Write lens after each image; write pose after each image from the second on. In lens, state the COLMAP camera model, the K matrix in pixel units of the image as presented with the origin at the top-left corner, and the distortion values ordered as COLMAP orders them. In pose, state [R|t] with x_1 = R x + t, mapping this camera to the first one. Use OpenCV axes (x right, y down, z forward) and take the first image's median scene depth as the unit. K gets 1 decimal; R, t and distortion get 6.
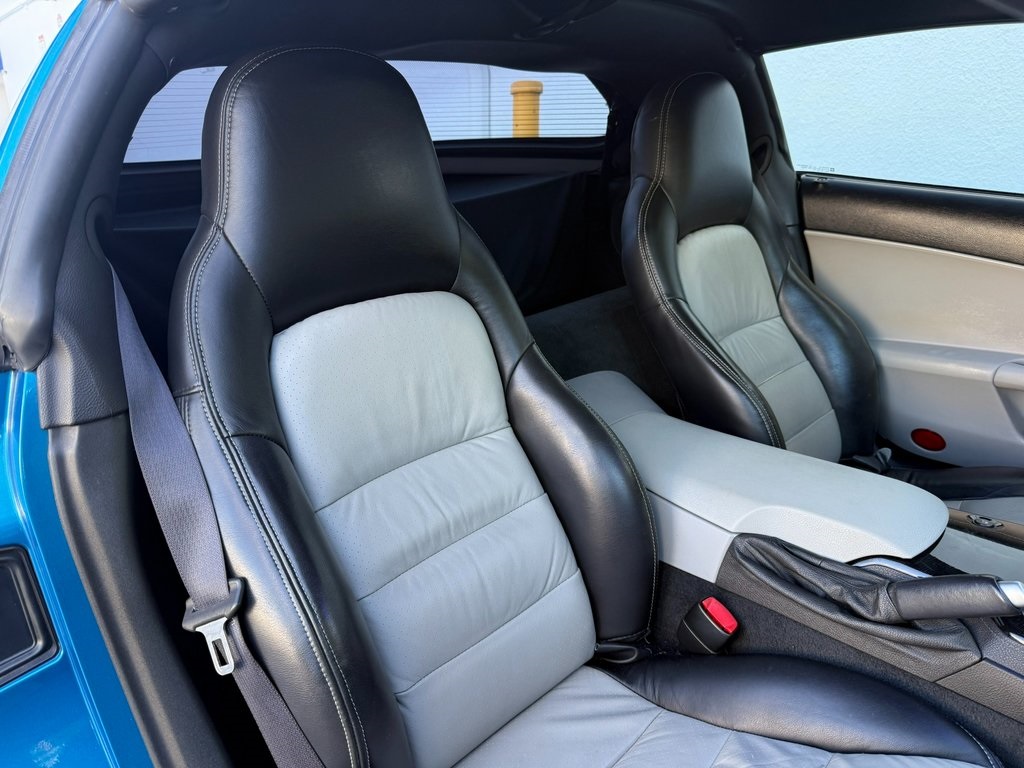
lens RADIAL K [[713.5, 0, 513.8], [0, 713.5, 388.4], [0, 0, 1]] dist [0.049507, -0.082368]
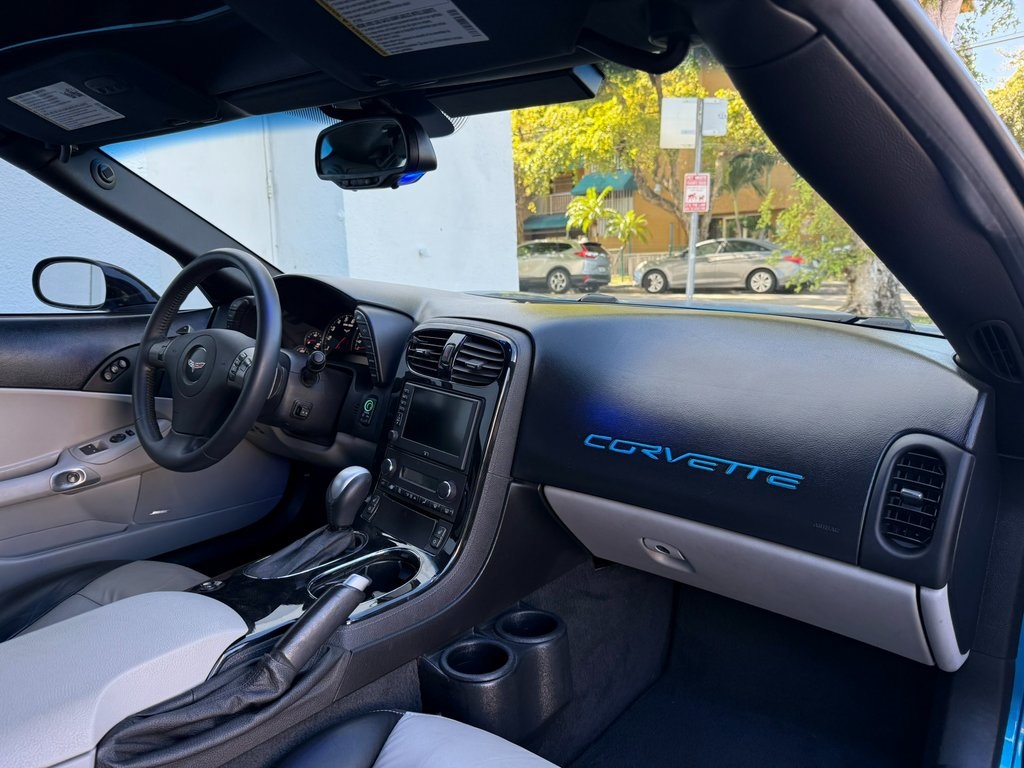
lens RADIAL K [[713.5, 0, 513.8], [0, 713.5, 388.4], [0, 0, 1]] dist [0.049507, -0.082368]
pose [[-0.079394, -0.152264, 0.985146, -0.382081], [0.331242, 0.928080, 0.170139, -0.117054], [-0.940200, 0.339830, -0.023248, 0.482109]]
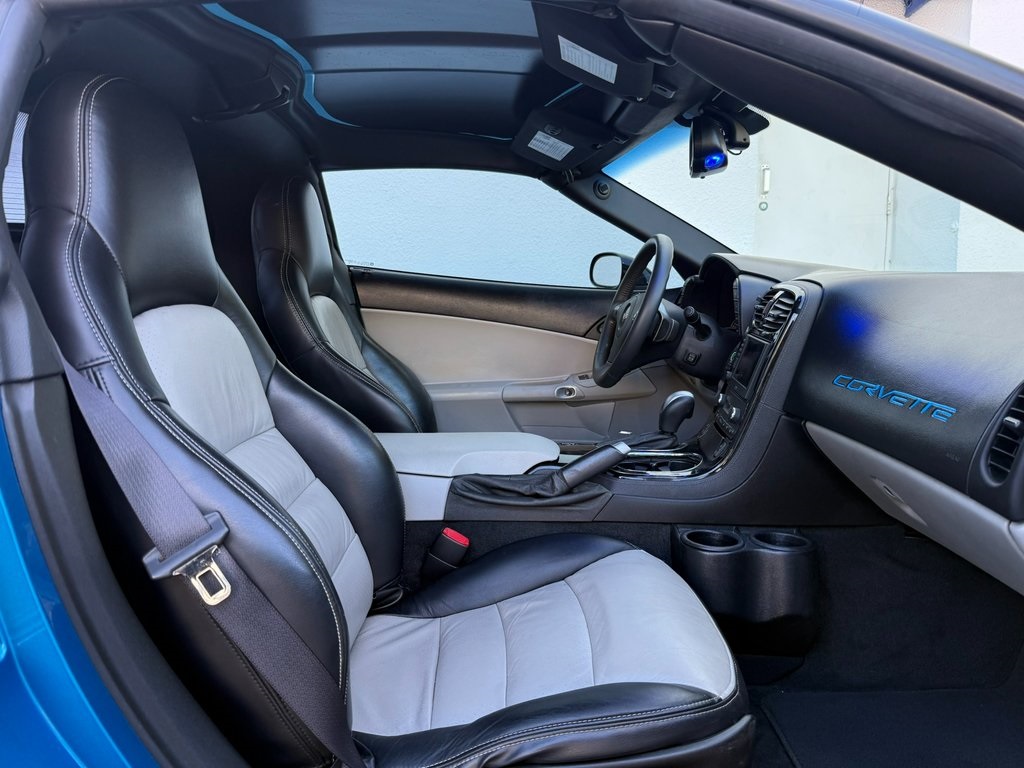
lens RADIAL K [[694.1, 0, 512.0], [0, 694.1, 384.0], [0, 0, 1]] dist [0.047431, -0.059862]
pose [[0.703296, -0.070795, 0.707364, -0.545486], [0.208162, 0.971924, -0.109691, 0.195040], [-0.679738, 0.224391, 0.698287, -0.062983]]
